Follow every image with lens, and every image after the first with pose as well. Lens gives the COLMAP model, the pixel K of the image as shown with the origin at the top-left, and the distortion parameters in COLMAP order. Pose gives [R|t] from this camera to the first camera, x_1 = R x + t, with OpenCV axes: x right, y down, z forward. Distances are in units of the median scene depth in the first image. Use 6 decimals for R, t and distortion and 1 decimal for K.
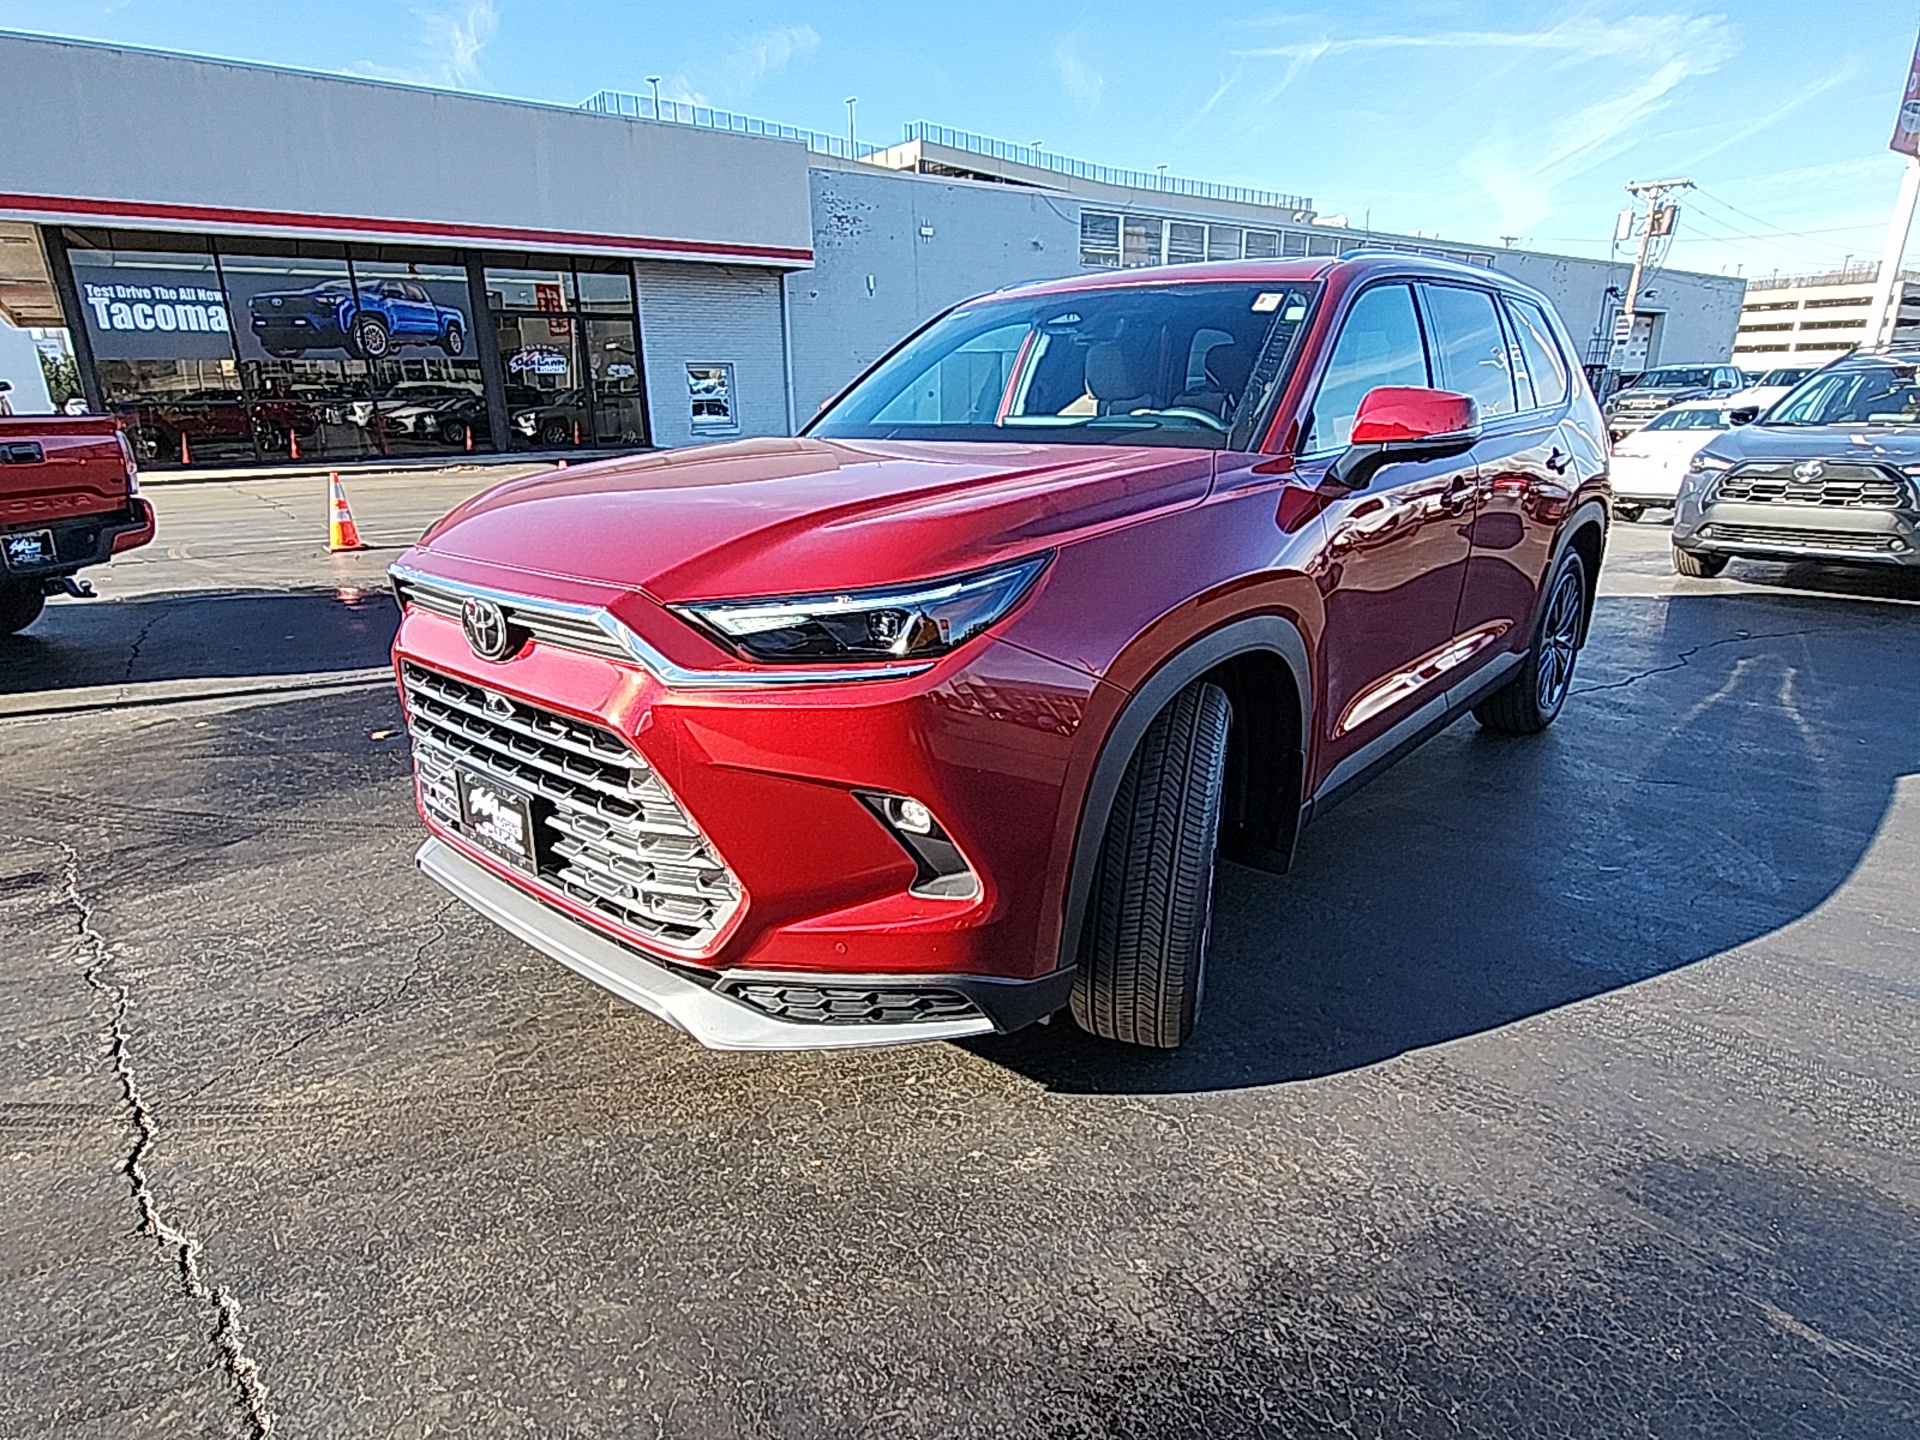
lens RADIAL K [[1111.8, 0, 980.3], [0, 1111.8, 740.3], [0, 0, 1]] dist [0.000426, 0.023625]
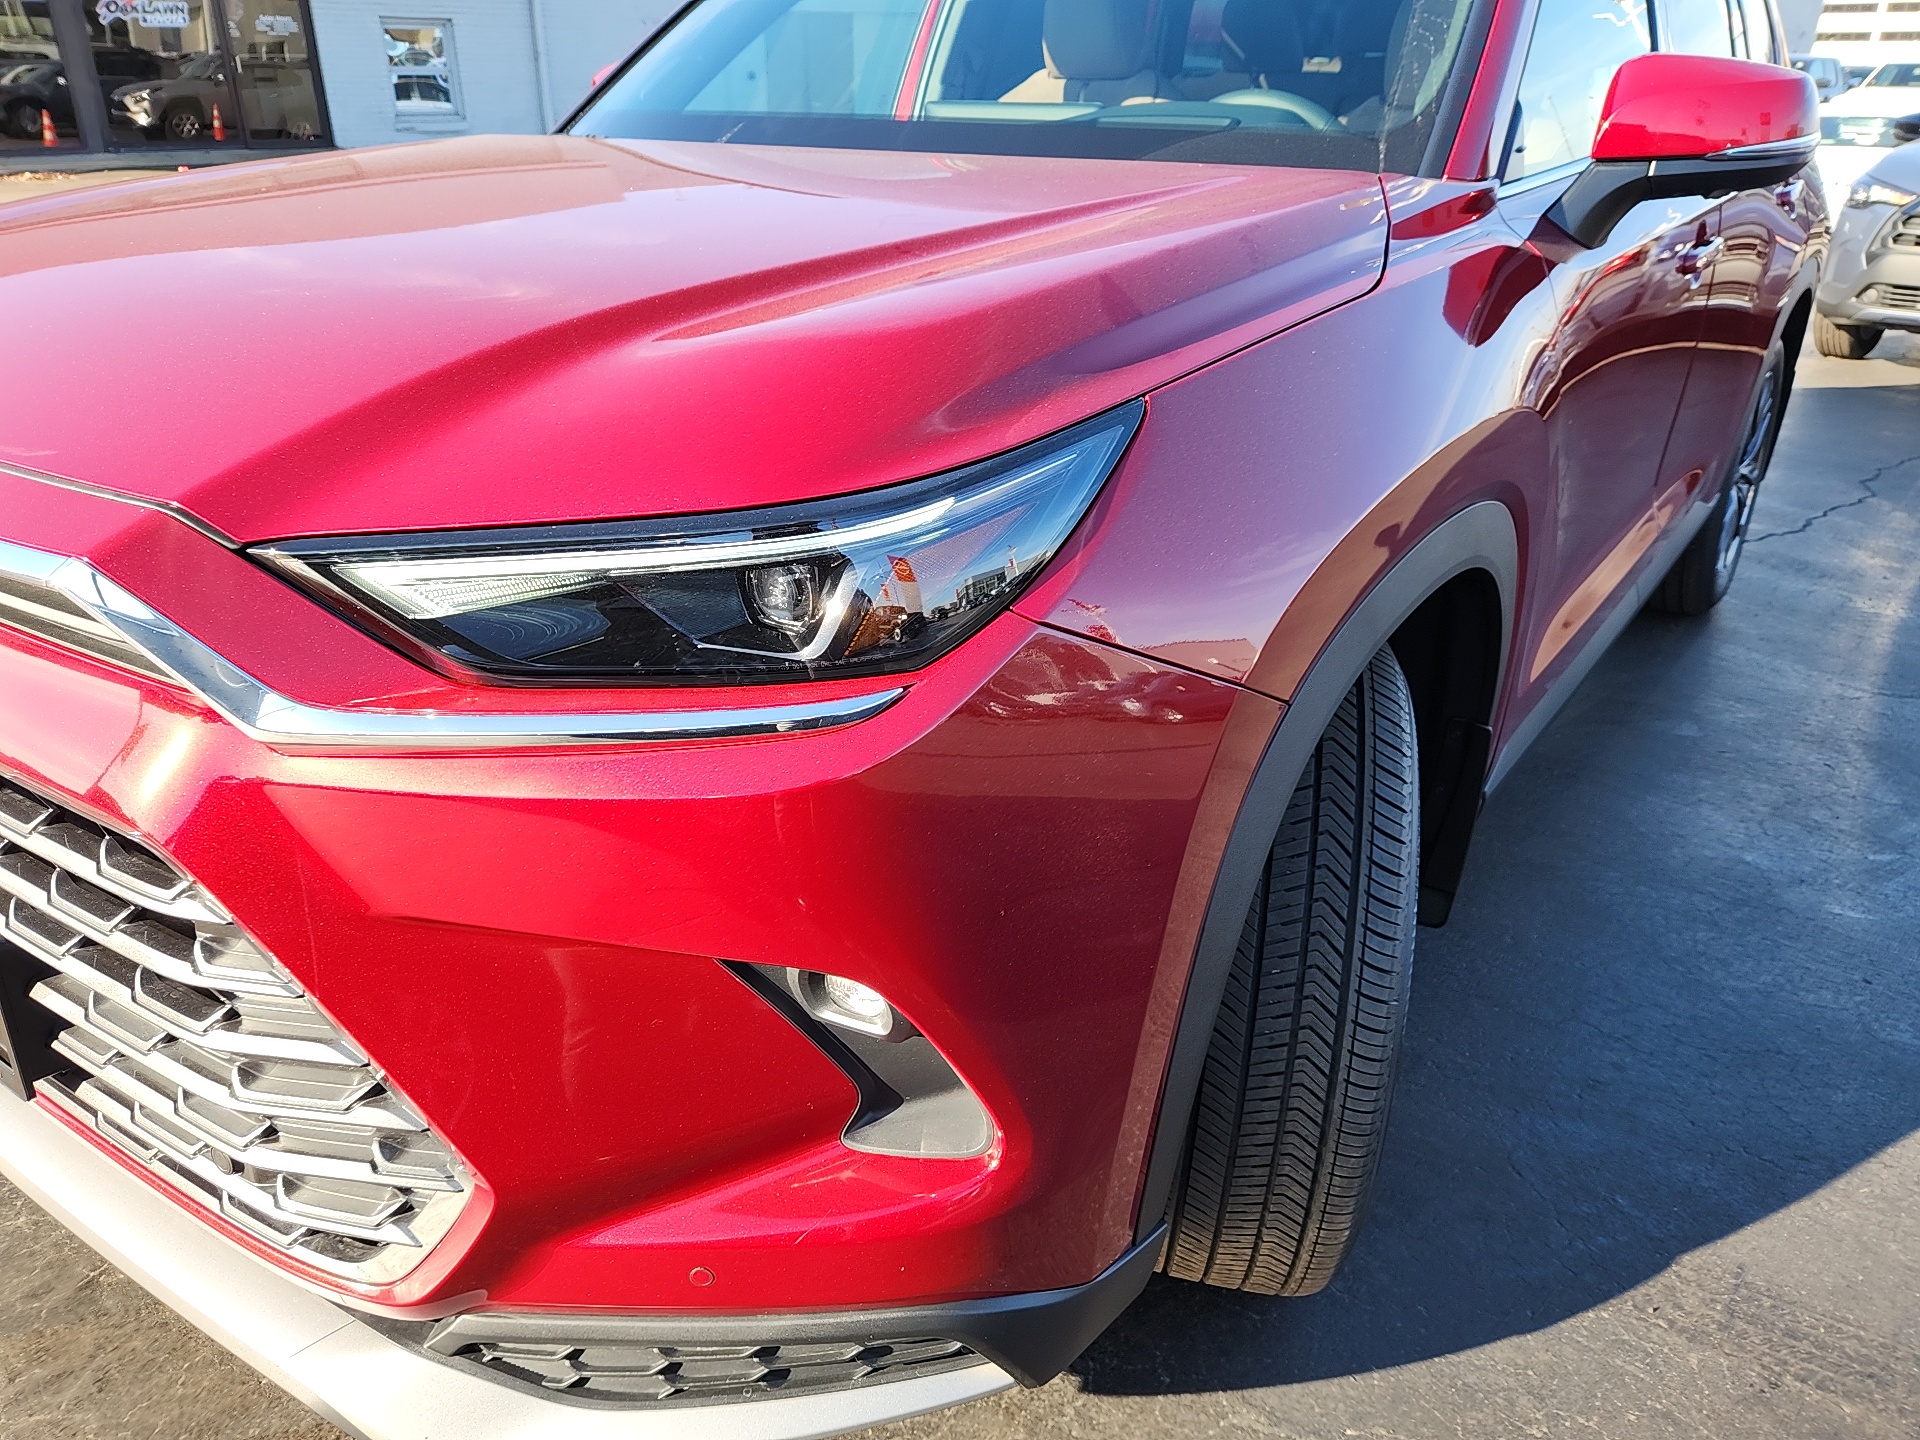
lens RADIAL K [[1390.1, 0, 960.0], [0, 1390.1, 720.0], [0, 0, 1]] dist [0.045443, -0.035504]
pose [[0.994775, -0.025353, 0.098893, -0.057200], [0.012875, 0.992094, 0.124834, -0.096970], [-0.101277, -0.122908, 0.987237, 0.361069]]
